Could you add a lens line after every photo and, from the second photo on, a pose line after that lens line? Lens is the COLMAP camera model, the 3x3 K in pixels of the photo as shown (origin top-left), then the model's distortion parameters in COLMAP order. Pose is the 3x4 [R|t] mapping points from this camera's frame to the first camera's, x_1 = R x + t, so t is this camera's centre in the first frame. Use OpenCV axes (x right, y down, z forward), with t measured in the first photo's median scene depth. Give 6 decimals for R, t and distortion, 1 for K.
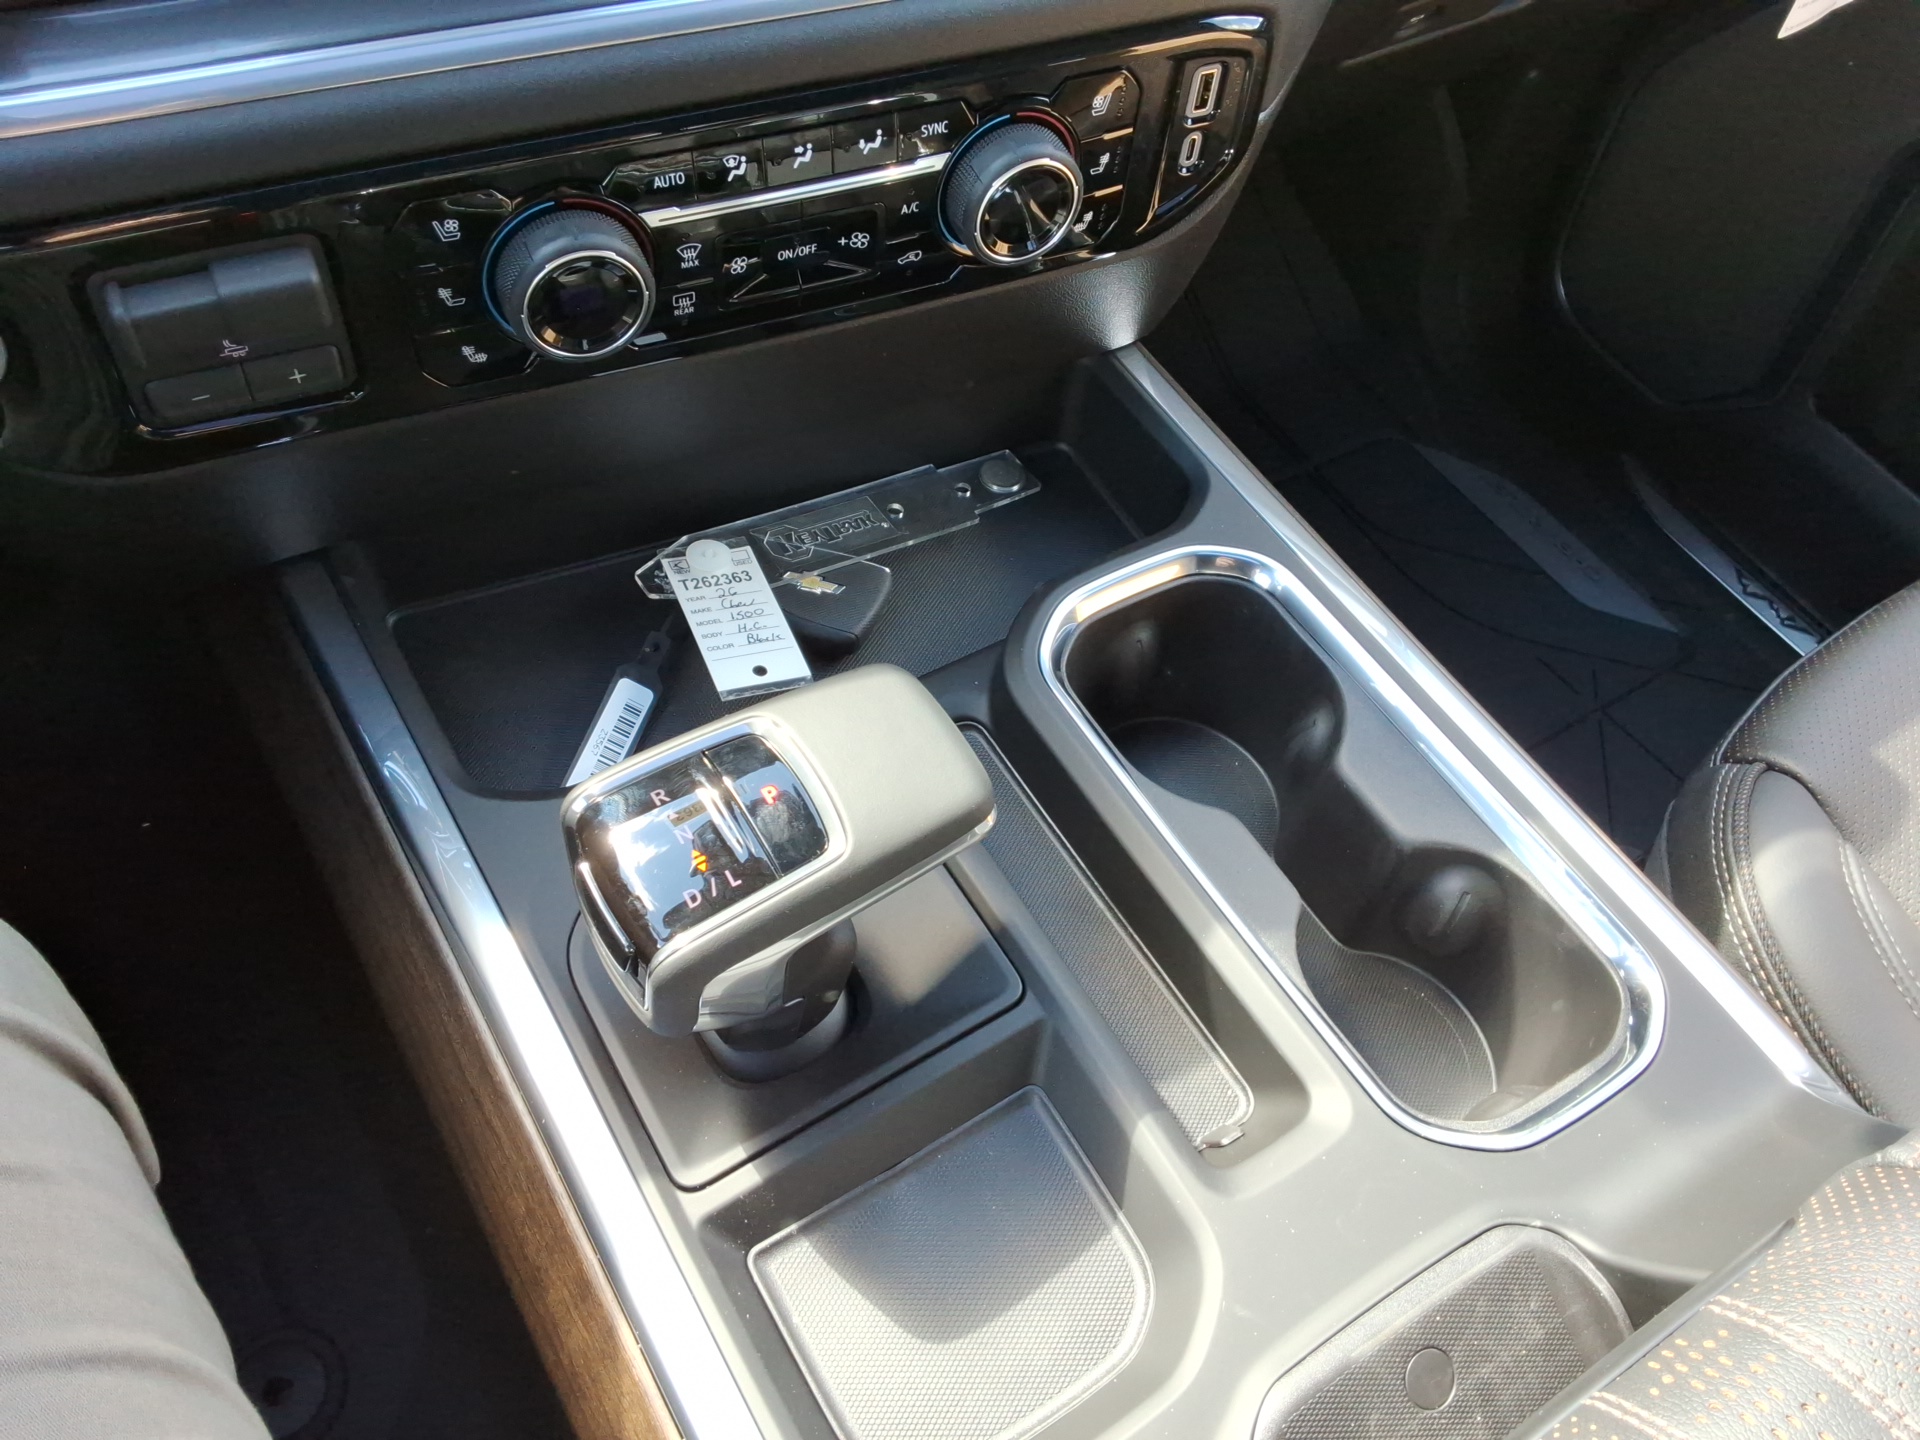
lens RADIAL K [[1543.0, 0, 974.8], [0, 1543.0, 705.3], [0, 0, 1]] dist [0.128601, -0.207220]
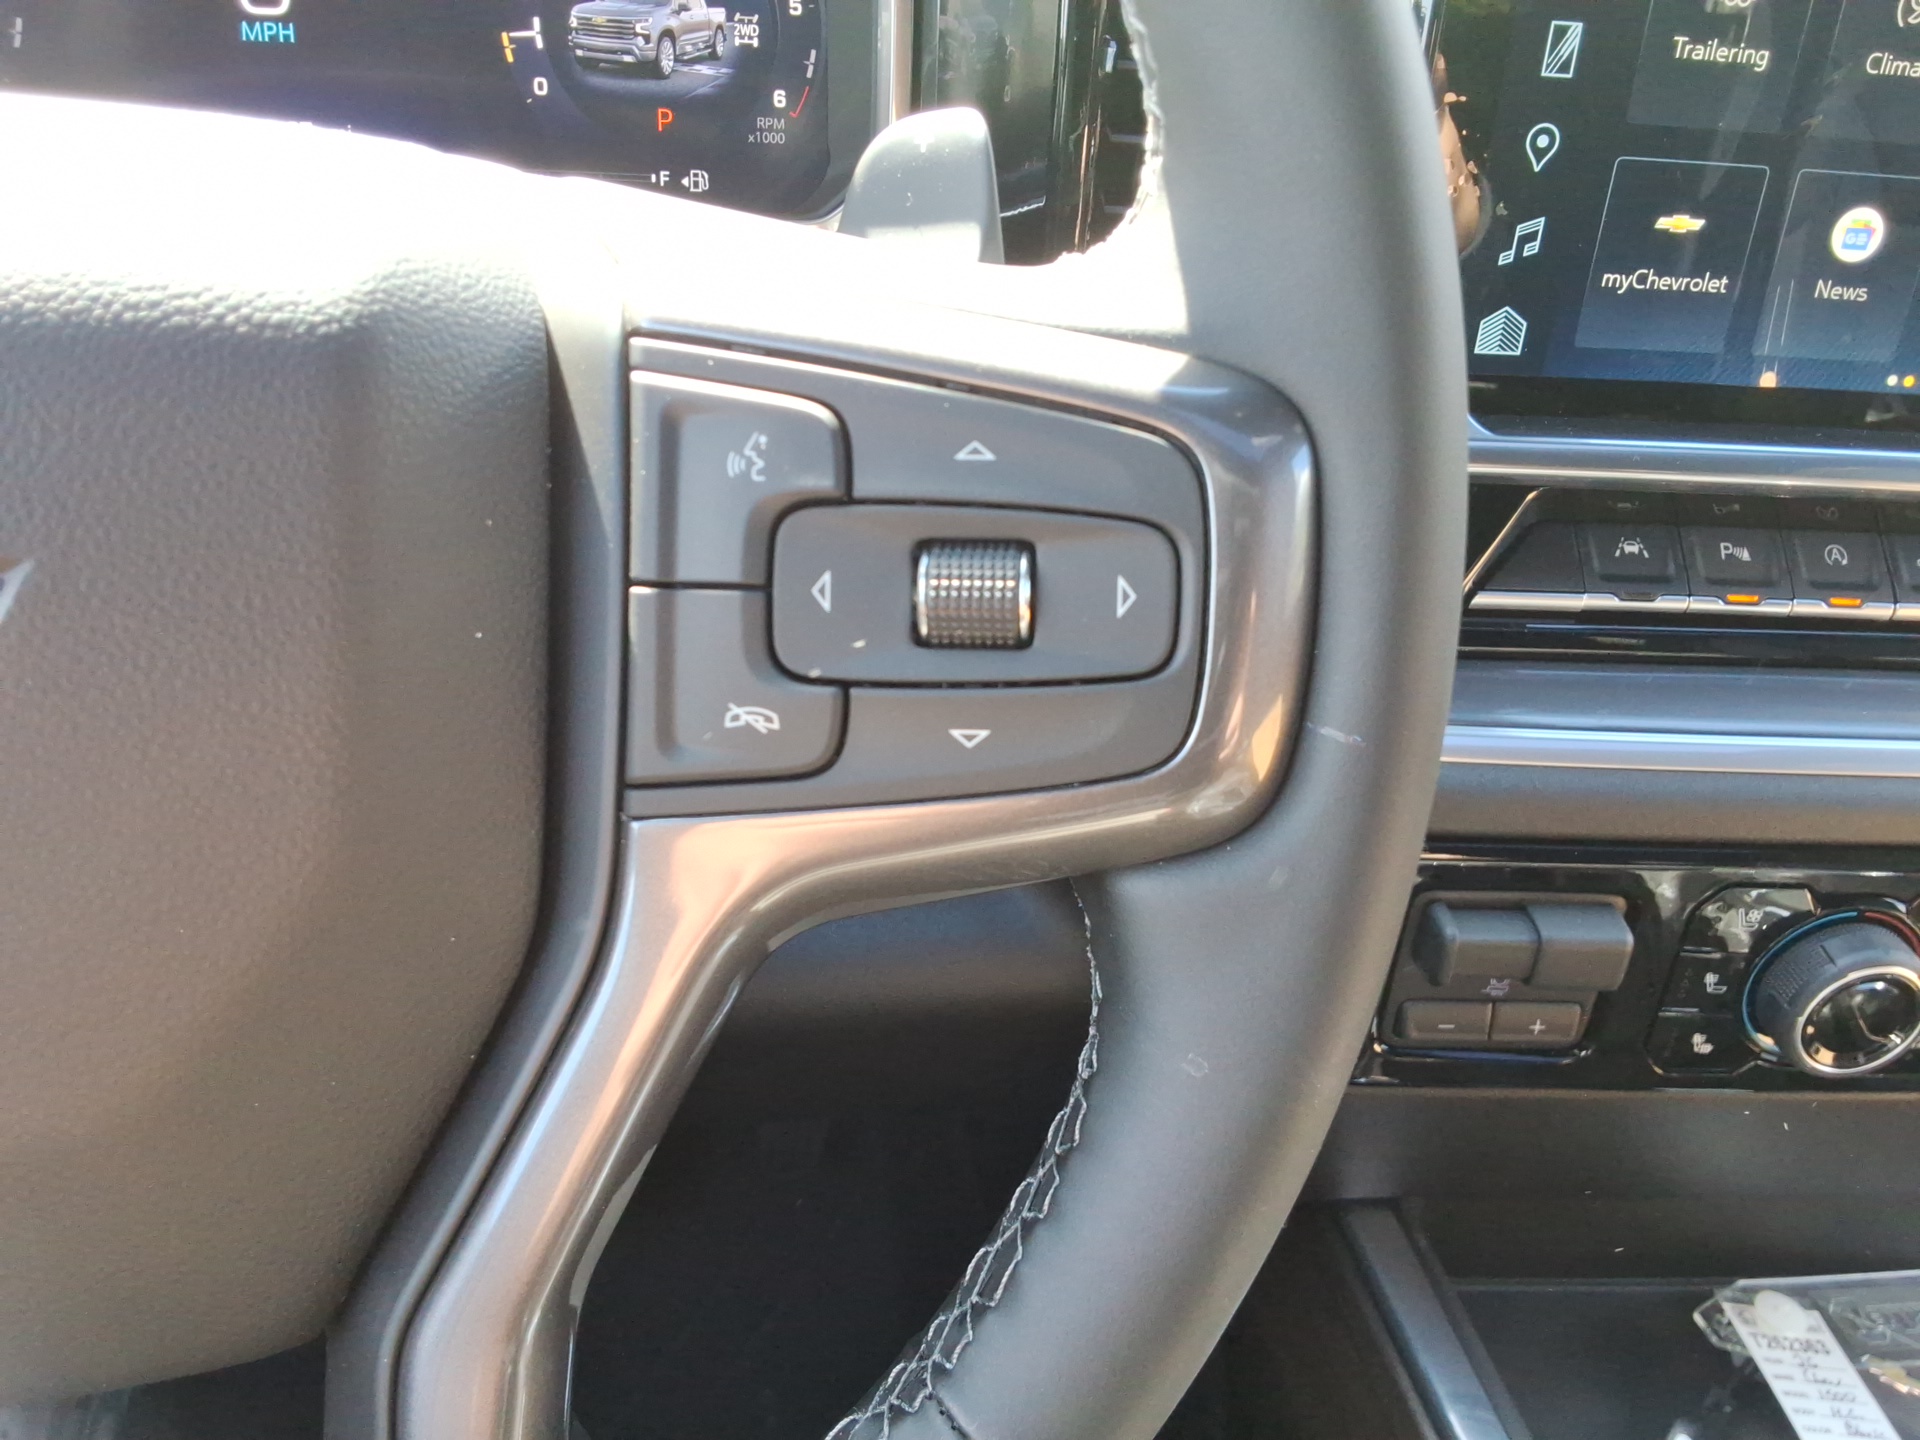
lens RADIAL K [[1529.0, 0, 960.0], [0, 1529.0, 720.0], [0, 0, 1]] dist [0.081376, -0.130212]
pose [[0.926612, 0.156277, -0.342005, -0.397247], [-0.284948, 0.885299, -0.367493, 0.065587], [0.245346, 0.437977, 0.864859, -0.002064]]
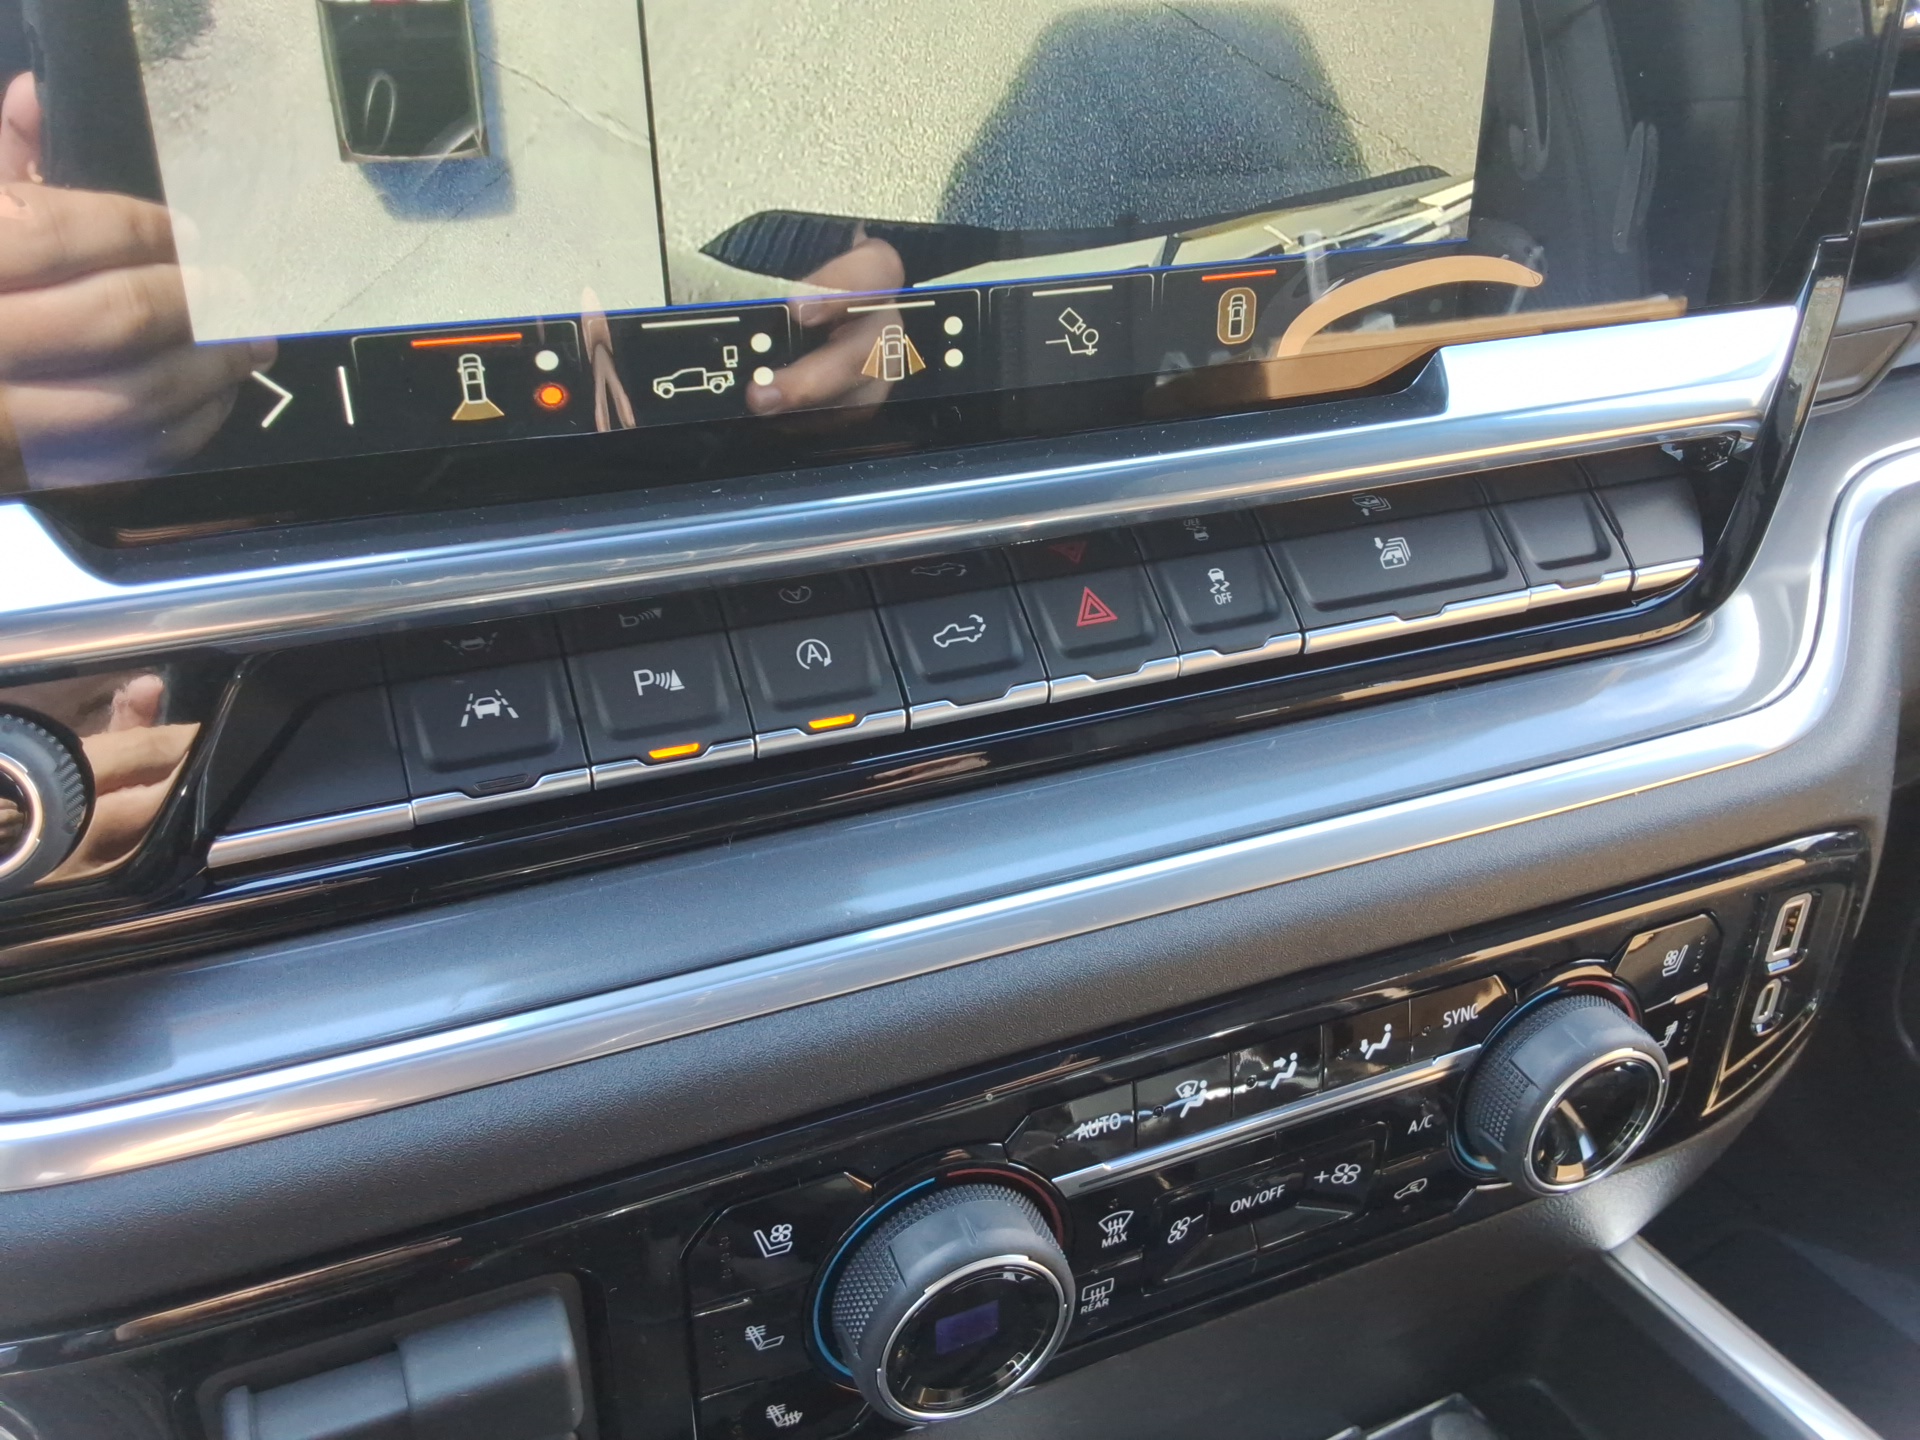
lens RADIAL K [[1536.9, 0, 968.6], [0, 1536.9, 703.7], [0, 0, 1]] dist [0.127652, -0.207976]
pose [[0.996683, -0.052483, -0.062203, -0.172585], [0.020836, 0.903370, -0.428356, -0.188958], [0.078674, 0.425639, 0.901467, 0.292775]]
